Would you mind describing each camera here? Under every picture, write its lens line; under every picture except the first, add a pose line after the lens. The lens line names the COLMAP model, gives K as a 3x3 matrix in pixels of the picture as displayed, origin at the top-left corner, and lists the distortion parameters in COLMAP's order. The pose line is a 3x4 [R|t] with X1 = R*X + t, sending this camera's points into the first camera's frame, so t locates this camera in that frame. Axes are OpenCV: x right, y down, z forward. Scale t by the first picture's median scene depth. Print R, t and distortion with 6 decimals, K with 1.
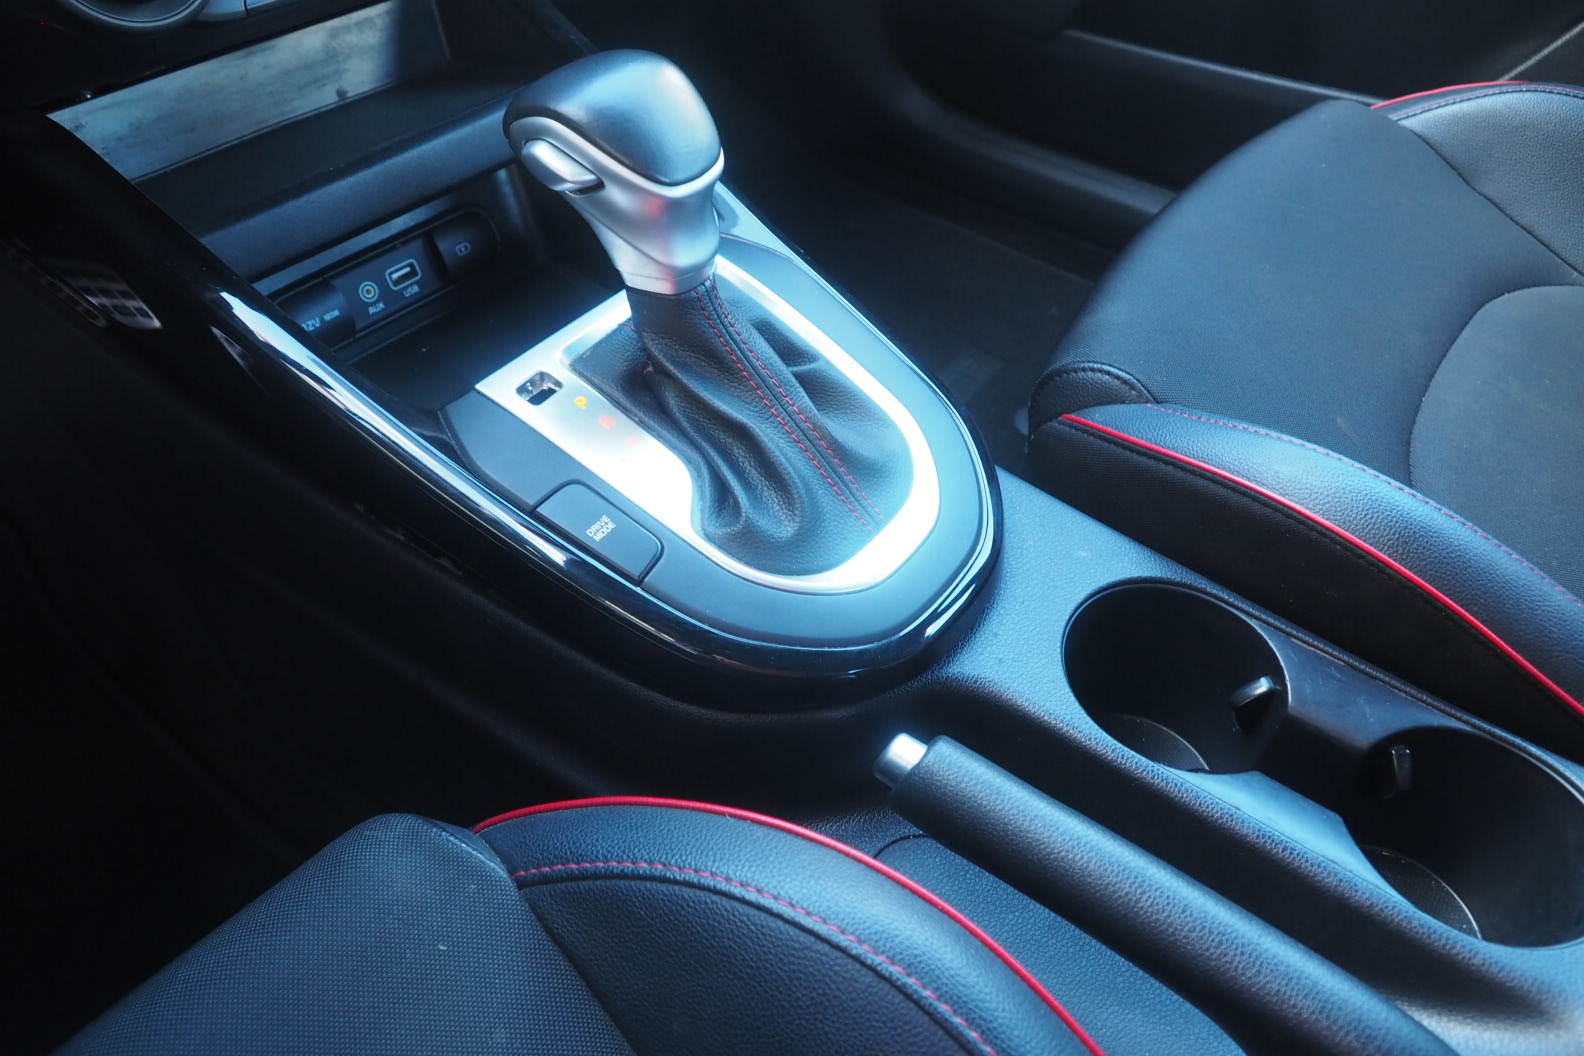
lens RADIAL K [[1116.4, 0, 793.9], [0, 1116.4, 536.3], [0, 0, 1]] dist [-0.031442, 0.002488]
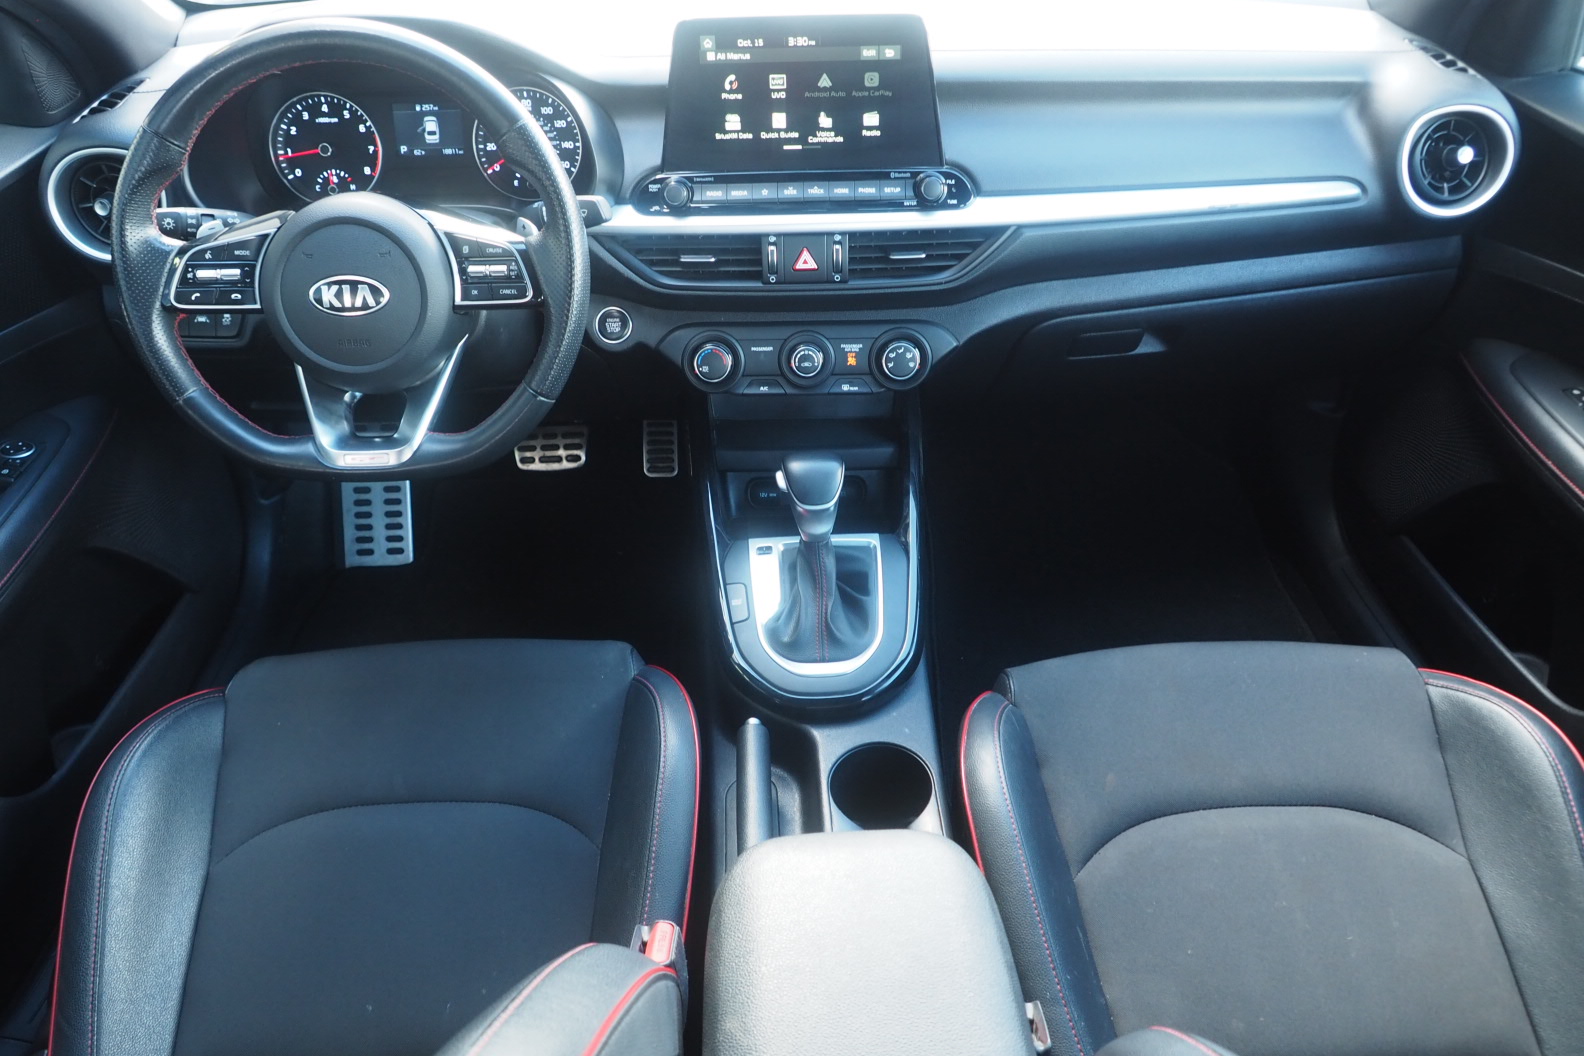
lens RADIAL K [[1124.6, 0, 798.7], [0, 1124.6, 531.7], [0, 0, 1]] dist [-0.028991, 0.004686]
pose [[0.634403, 0.422106, -0.647580, 1.485643], [-0.525145, 0.850089, 0.039646, -0.311203], [0.567236, 0.314921, 0.760965, -0.966072]]
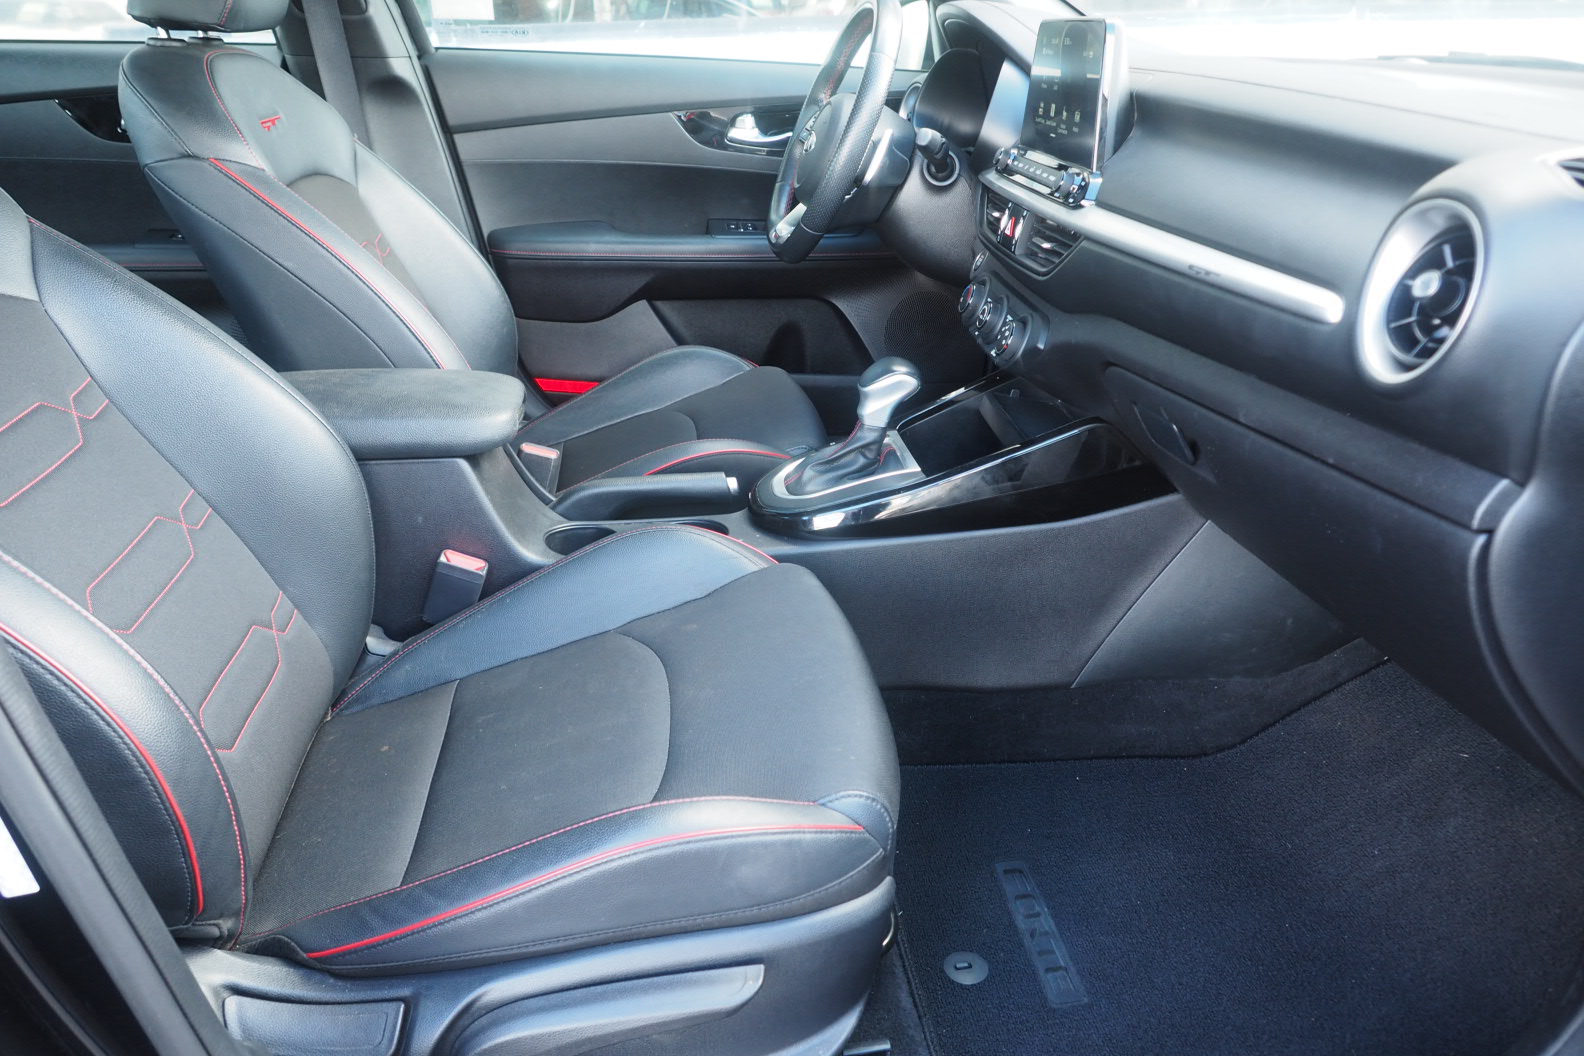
lens RADIAL K [[1119.9, 0, 801.8], [0, 1119.9, 530.9], [0, 0, 1]] dist [-0.034627, -0.000181]
pose [[-0.713375, 0.246662, -0.655938, 2.036315], [-0.526018, 0.429983, 0.733771, -2.155346], [0.463035, 0.868489, -0.176991, 1.607735]]
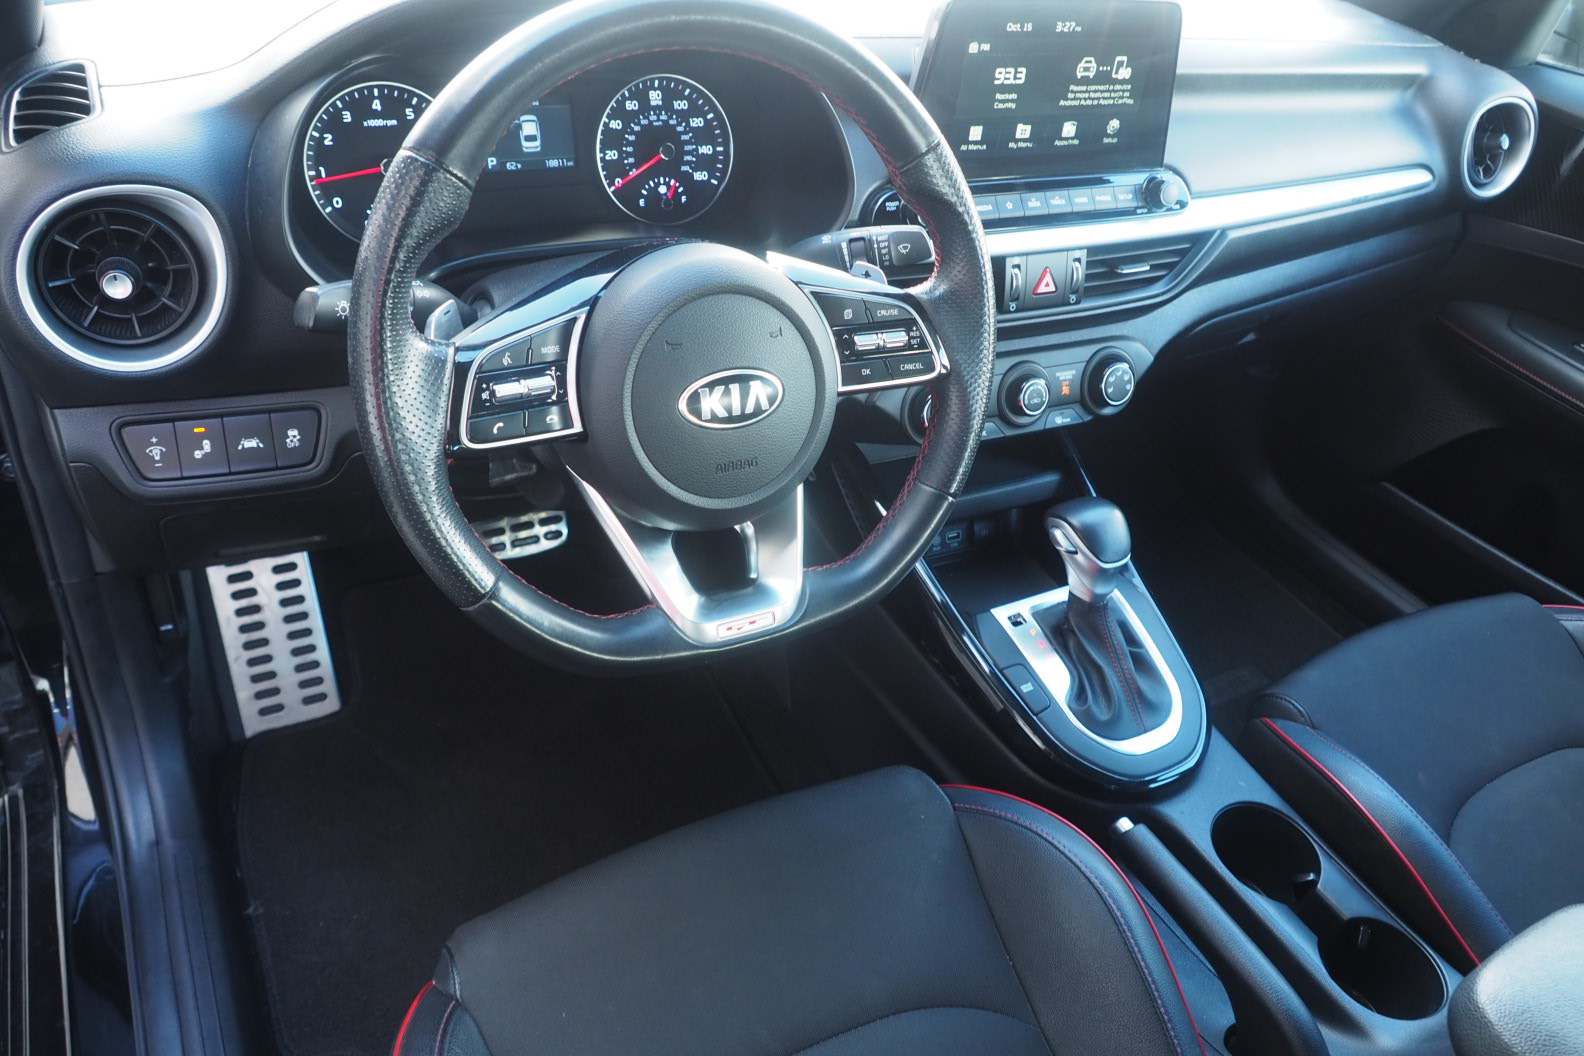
lens RADIAL K [[1119.9, 0, 801.8], [0, 1119.9, 530.9], [0, 0, 1]] dist [-0.034627, -0.000181]
pose [[0.906625, 0.308063, -0.288318, -0.025296], [-0.354035, 0.927159, -0.122618, 0.130449], [0.229543, 0.213243, 0.949651, -1.277910]]
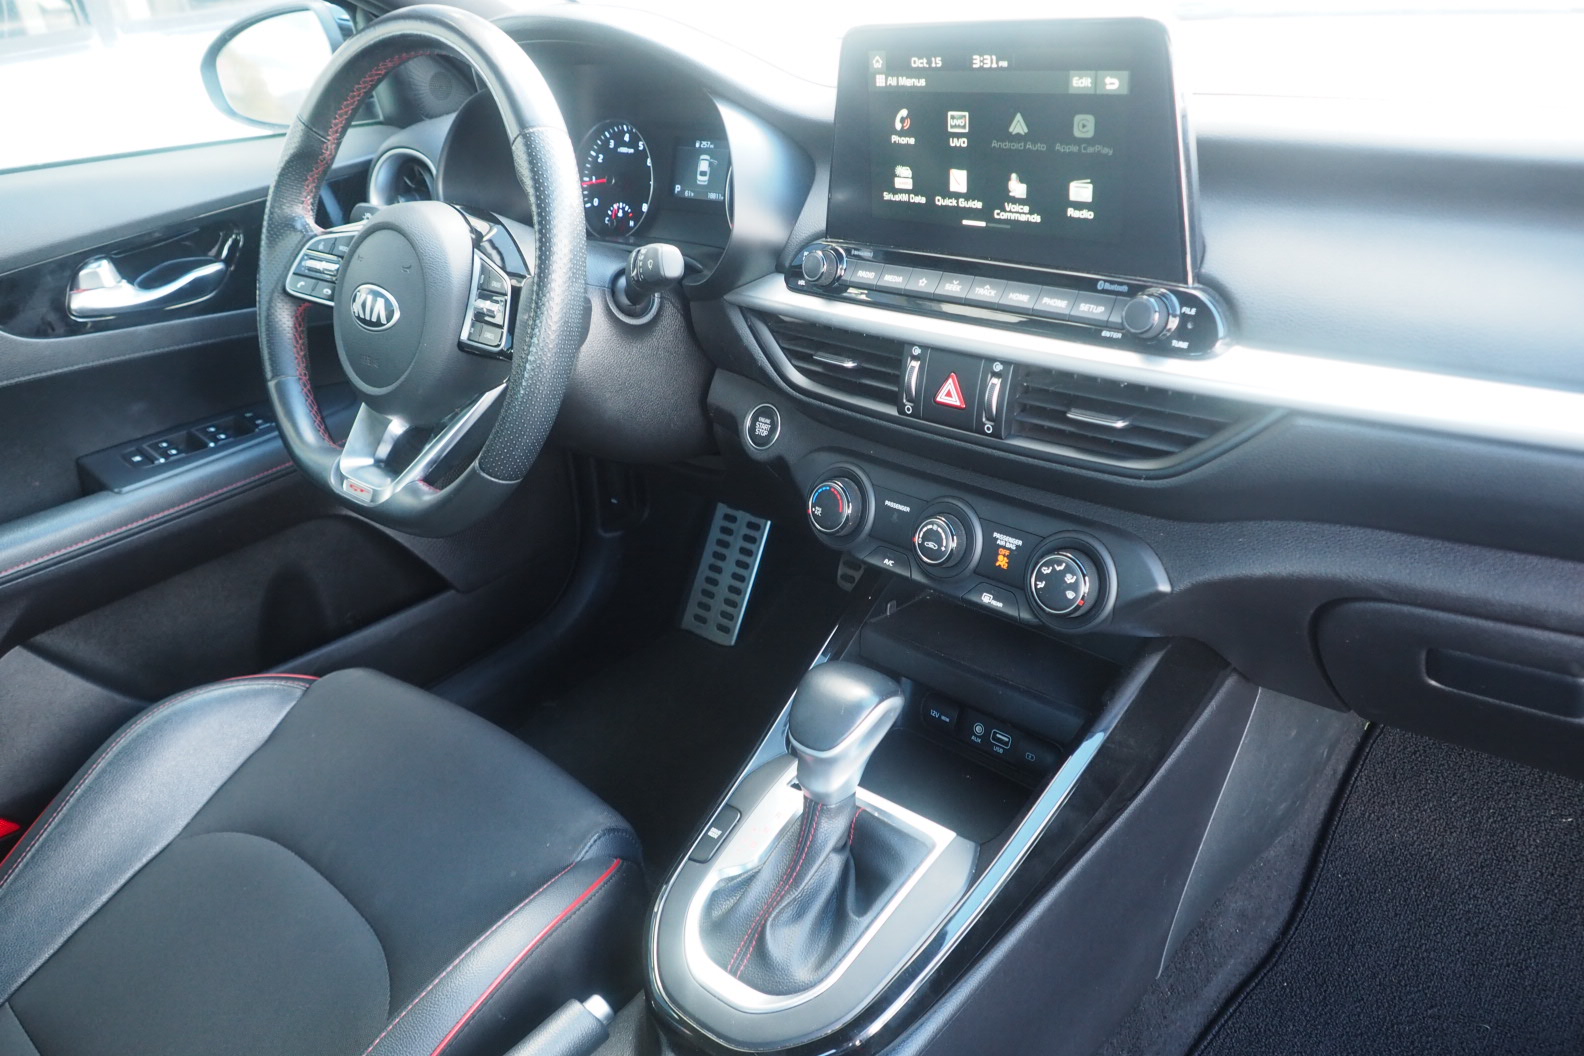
lens RADIAL K [[1119.9, 0, 801.8], [0, 1119.9, 530.9], [0, 0, 1]] dist [-0.034627, -0.000181]
pose [[-0.066765, 0.440588, -0.895223, 1.187541], [-0.650917, 0.660773, 0.373747, -1.059684], [0.756207, 0.607669, 0.242670, 0.304953]]
